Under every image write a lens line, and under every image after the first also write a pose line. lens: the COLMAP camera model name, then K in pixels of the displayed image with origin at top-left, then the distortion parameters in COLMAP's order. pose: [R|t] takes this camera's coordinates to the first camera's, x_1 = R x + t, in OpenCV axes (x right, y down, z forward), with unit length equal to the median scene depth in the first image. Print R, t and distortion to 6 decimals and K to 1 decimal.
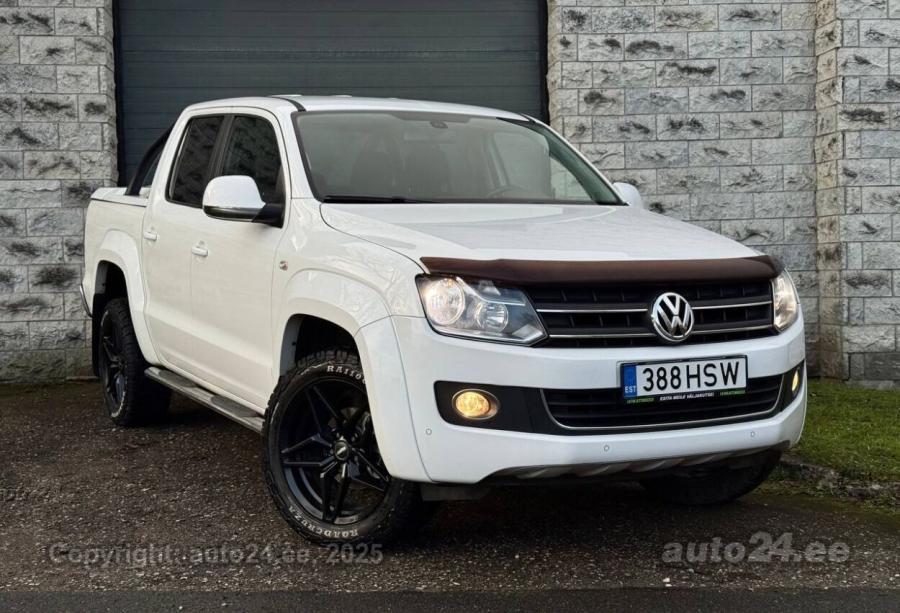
lens RADIAL K [[1246.9, 0, 450.0], [0, 1246.9, 306.5], [0, 0, 1]] dist [0.200658, -0.447237]
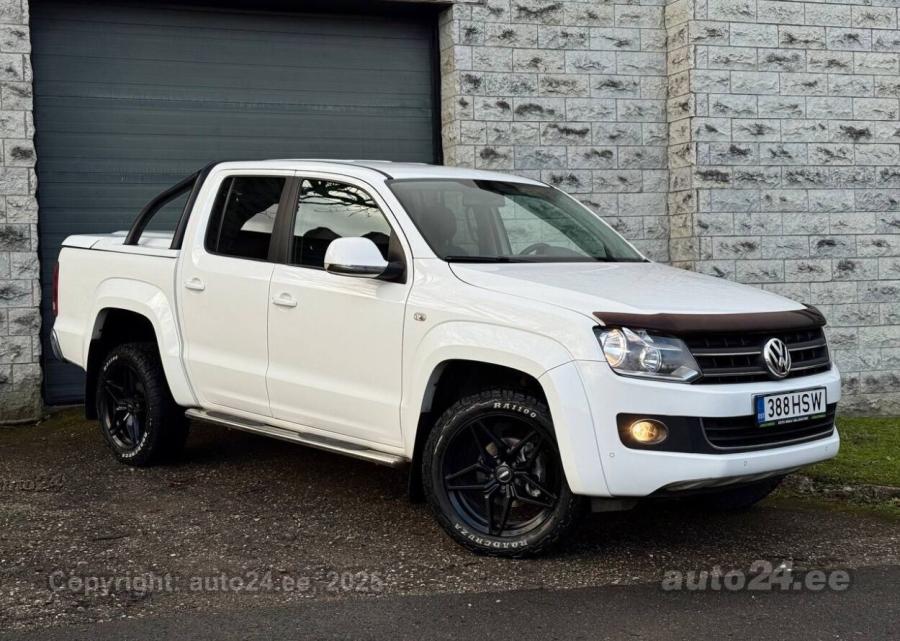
lens RADIAL K [[1265.0, 0, 450.0], [0, 1265.0, 320.5], [0, 0, 1]] dist [0.140124, -0.107884]
pose [[0.967360, -0.009860, 0.253216, -0.209845], [0.012751, 0.999871, -0.009776, -0.009297], [-0.253087, 0.012686, 0.967360, -0.071038]]
